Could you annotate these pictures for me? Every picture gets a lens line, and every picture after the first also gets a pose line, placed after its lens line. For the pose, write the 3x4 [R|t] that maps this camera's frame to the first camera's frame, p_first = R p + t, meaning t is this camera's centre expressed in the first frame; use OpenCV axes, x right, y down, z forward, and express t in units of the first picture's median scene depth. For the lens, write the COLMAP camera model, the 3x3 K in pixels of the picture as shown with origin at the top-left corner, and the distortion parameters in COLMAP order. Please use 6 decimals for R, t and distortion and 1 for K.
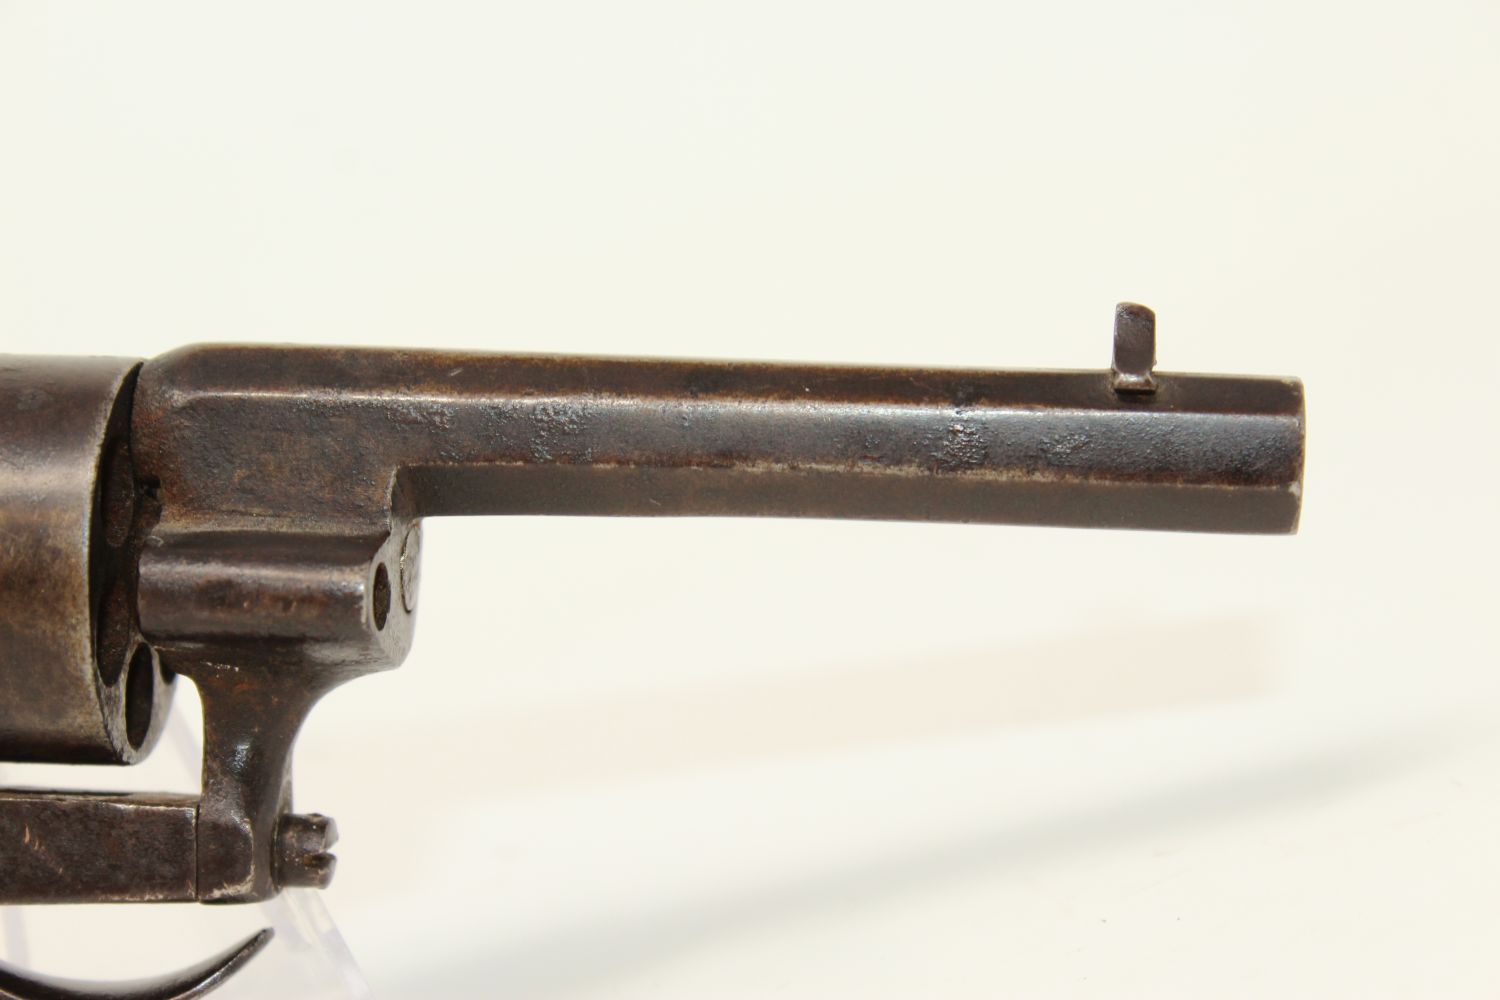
lens RADIAL K [[2388.5, 0, 748.7], [0, 2388.5, 493.7], [0, 0, 1]] dist [0.009340, 0.000000]
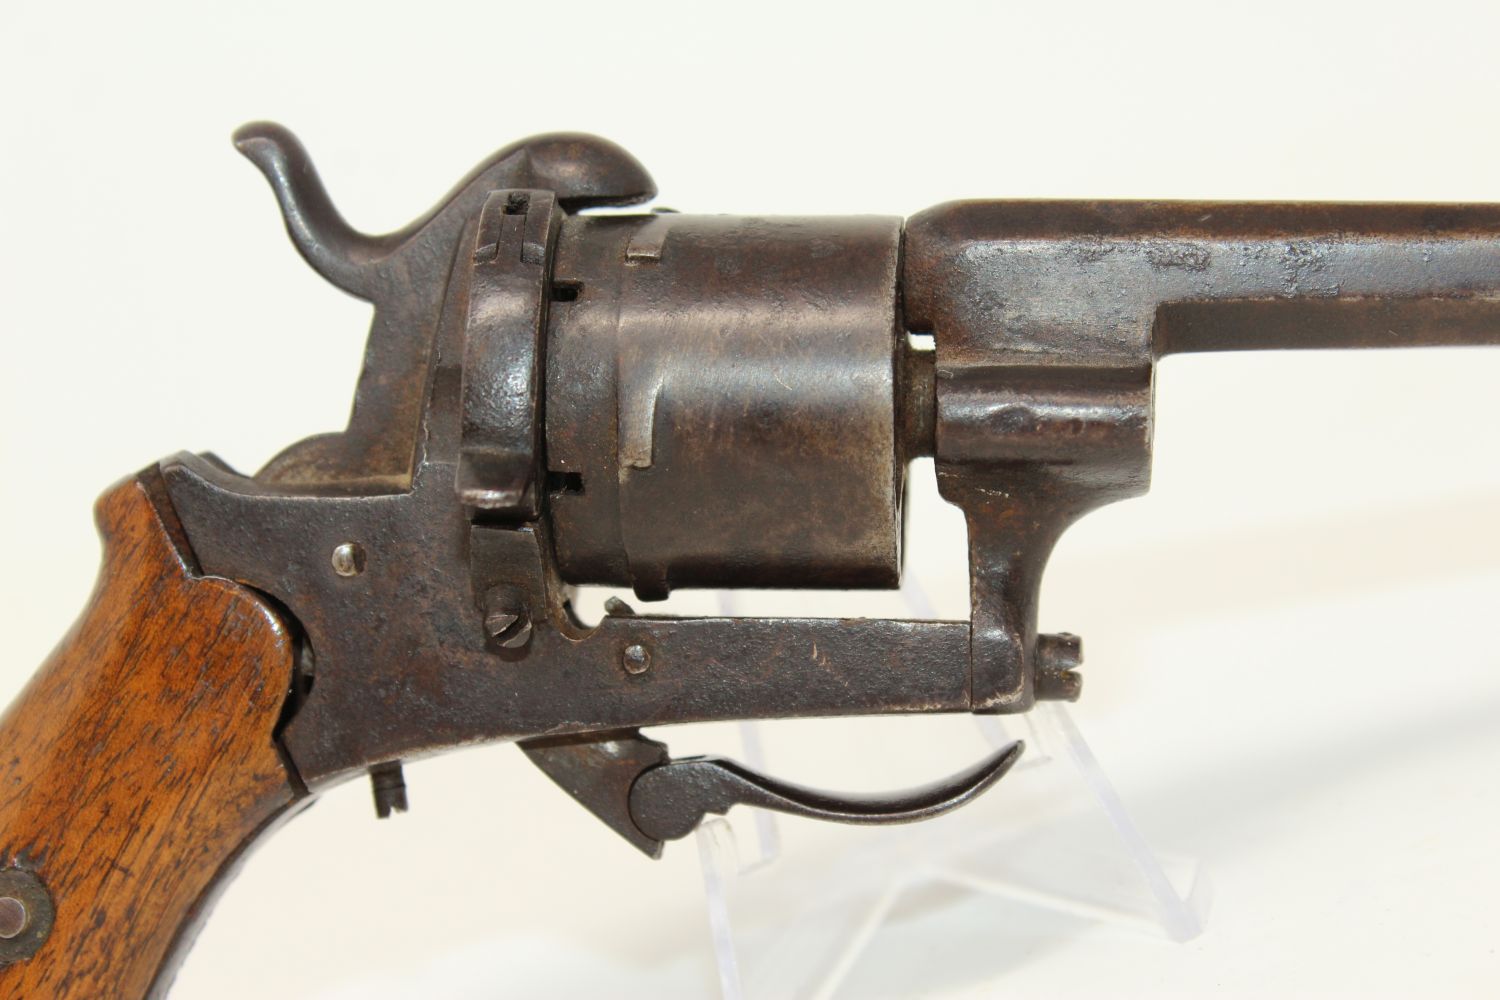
lens RADIAL K [[2388.5, 0, 751.8], [0, 2388.5, 507.6], [0, 0, 1]] dist [0.009340, 0.000000]
pose [[0.999621, -0.018703, -0.020203, -0.309282], [0.018352, 0.999680, -0.017414, 0.096071], [0.020522, 0.017036, 0.999644, -0.090209]]
